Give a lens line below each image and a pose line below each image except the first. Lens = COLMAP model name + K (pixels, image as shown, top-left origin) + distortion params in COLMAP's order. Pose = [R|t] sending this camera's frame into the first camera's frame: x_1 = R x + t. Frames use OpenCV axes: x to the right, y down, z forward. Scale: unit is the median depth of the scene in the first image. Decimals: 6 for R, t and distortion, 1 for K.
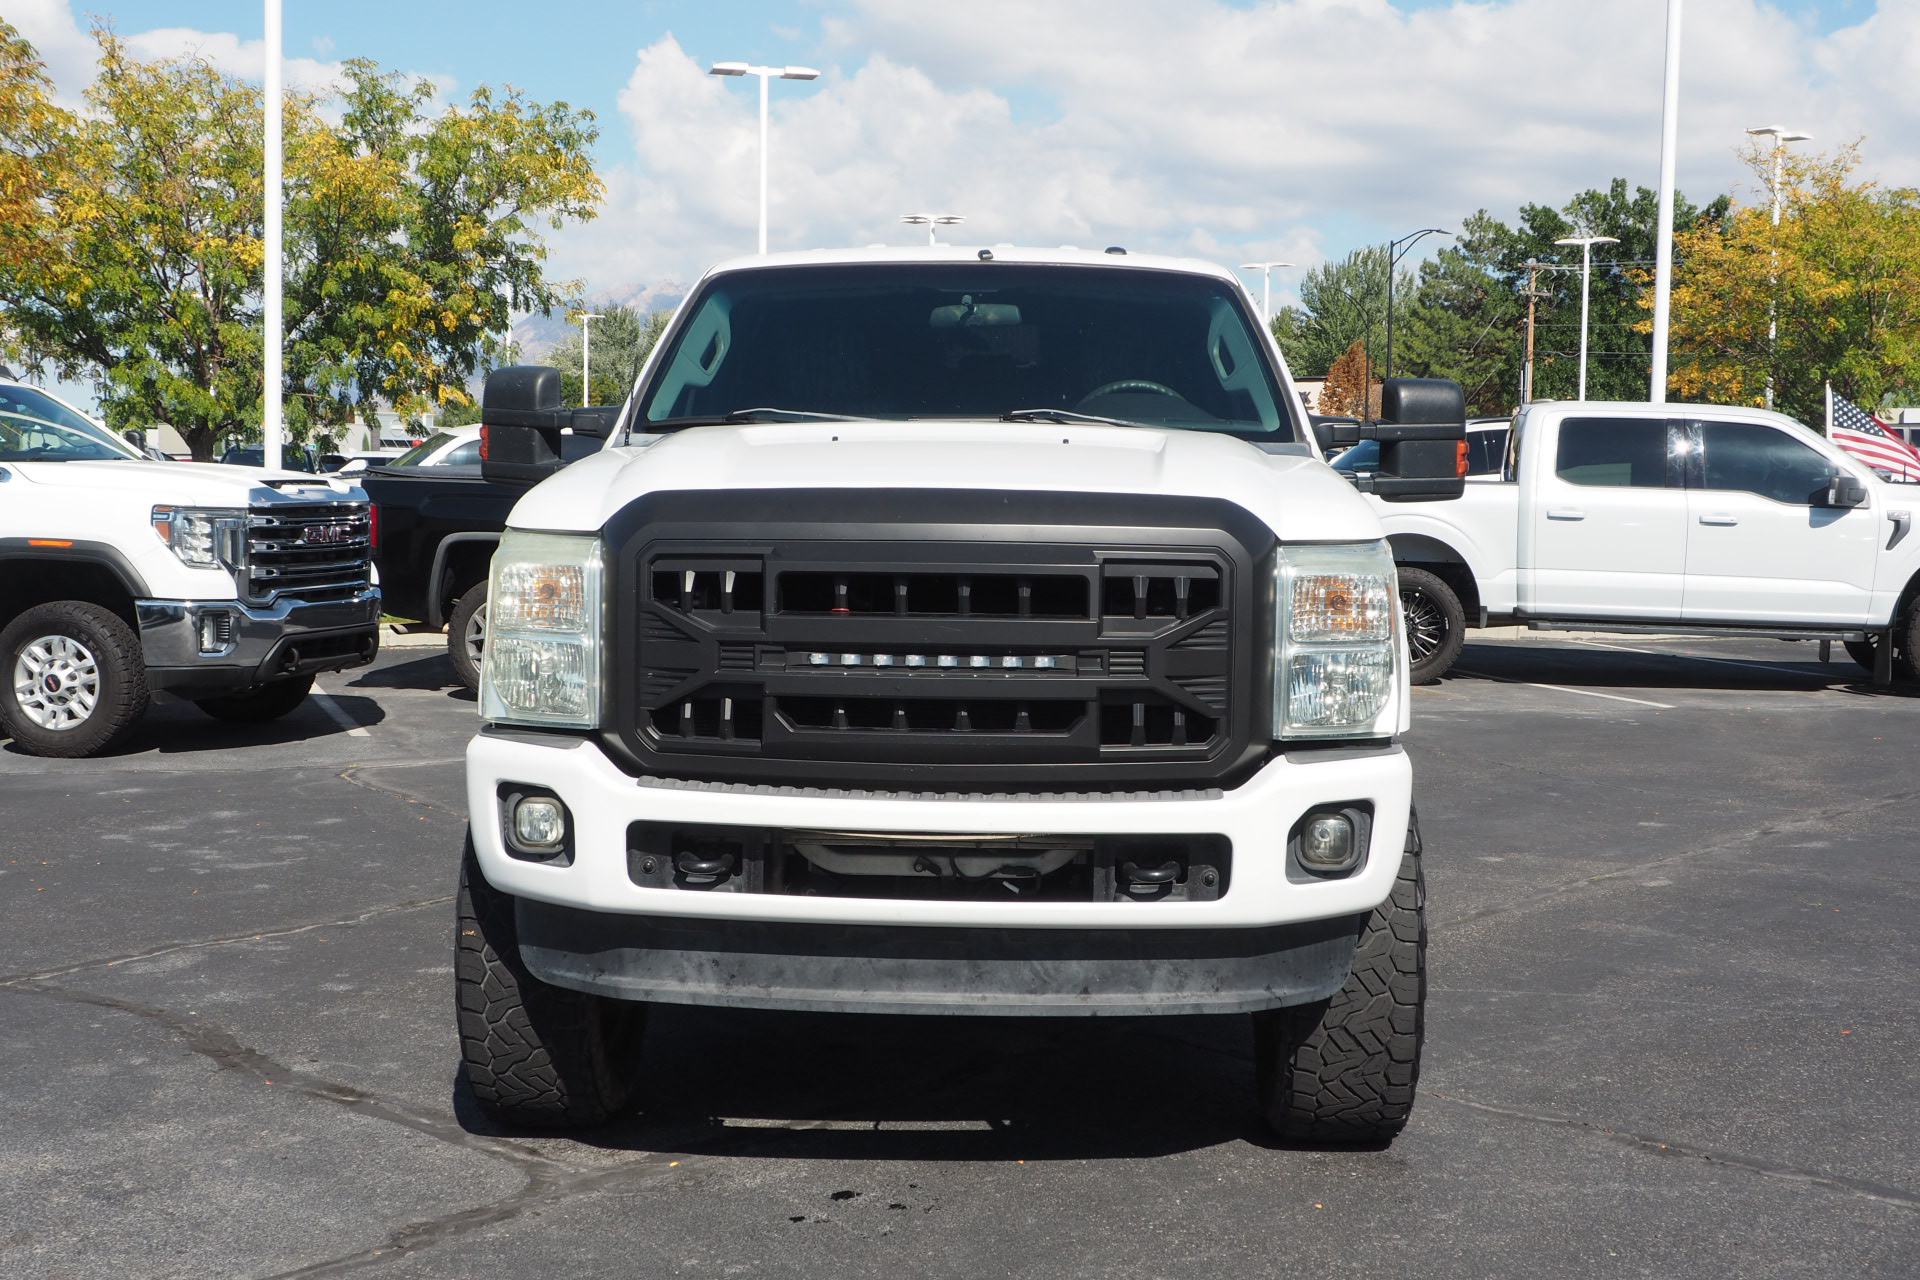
lens RADIAL K [[2338.9, 0, 922.1], [0, 2338.9, 640.8], [0, 0, 1]] dist [0.019185, 0.000842]
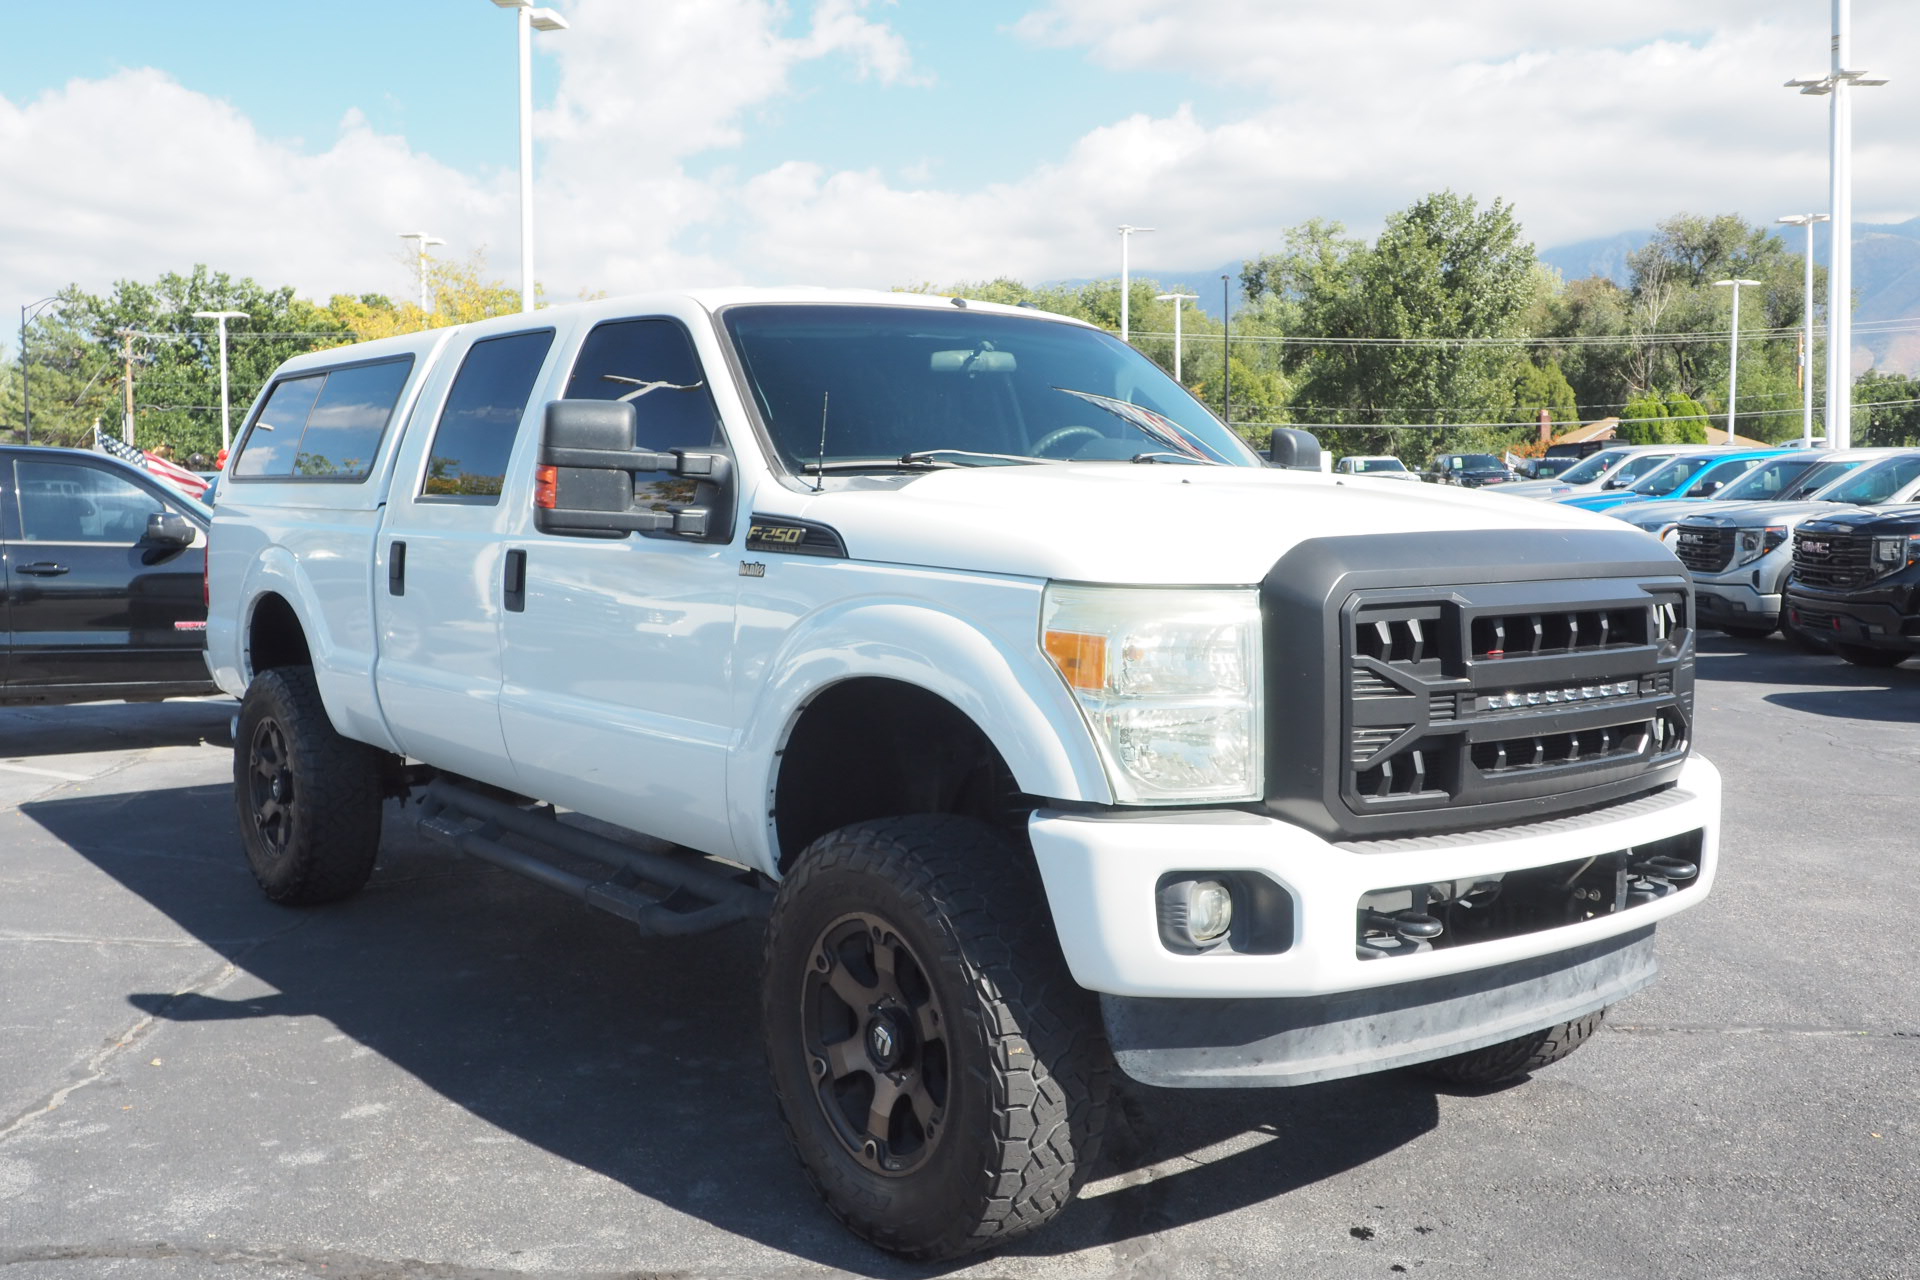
lens RADIAL K [[1832.0, 0, 961.9], [0, 1832.0, 605.0], [0, 0, 1]] dist [-0.014174, 0.011082]
pose [[0.760534, -0.046990, 0.647595, -0.553614], [0.057440, 0.998337, 0.004983, -0.038938], [-0.646752, 0.033408, 0.761968, 0.422575]]
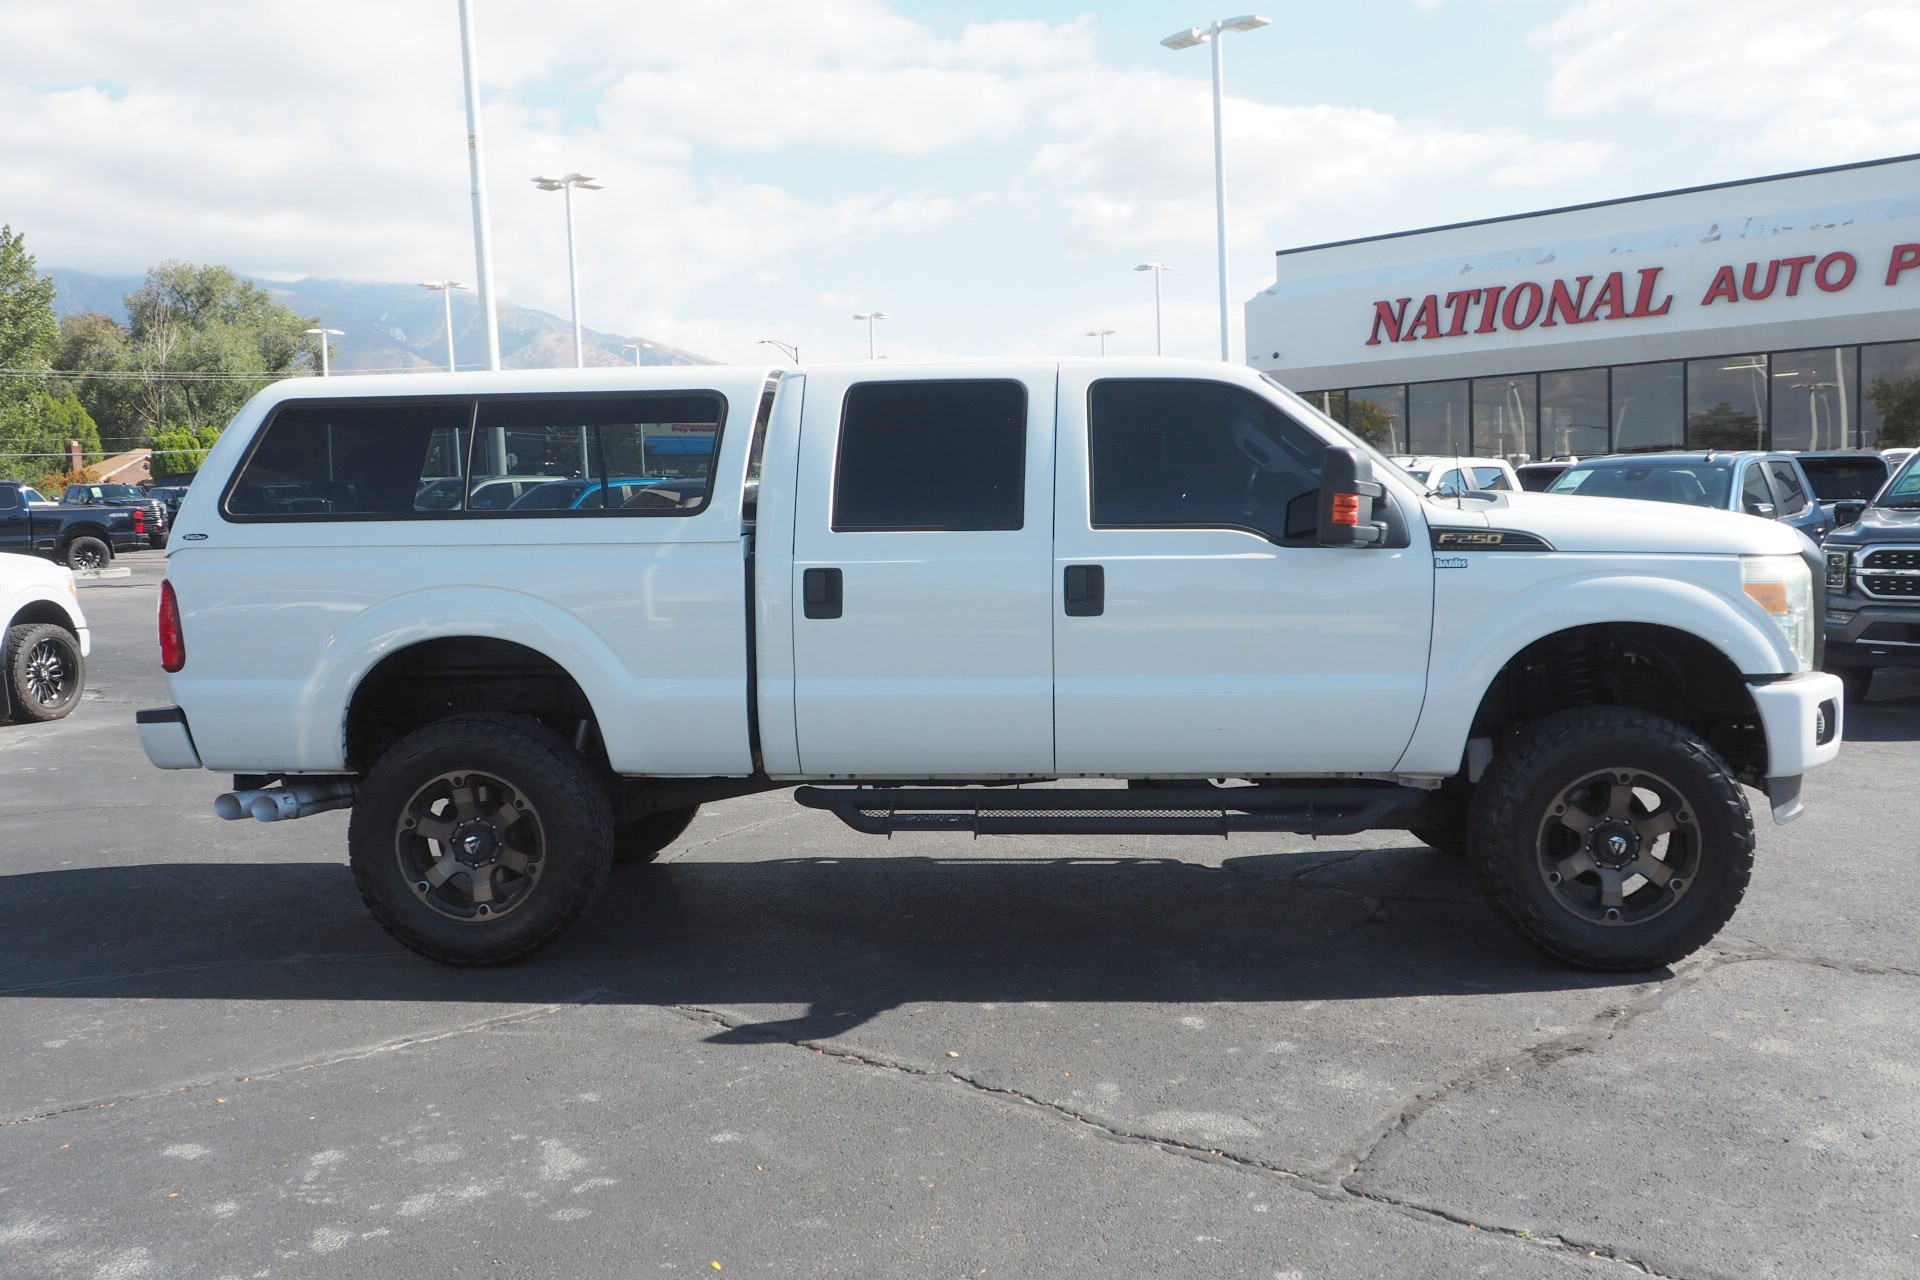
lens RADIAL K [[1646.8, 0, 960.0], [0, 1646.8, 640.0], [0, 0, 1]] dist [-0.004169, 0.014603]
pose [[0.011291, -0.089731, 0.995902, -1.101357], [0.098399, 0.991231, 0.088194, -0.121476], [-0.995083, 0.097000, 0.020021, 1.285615]]
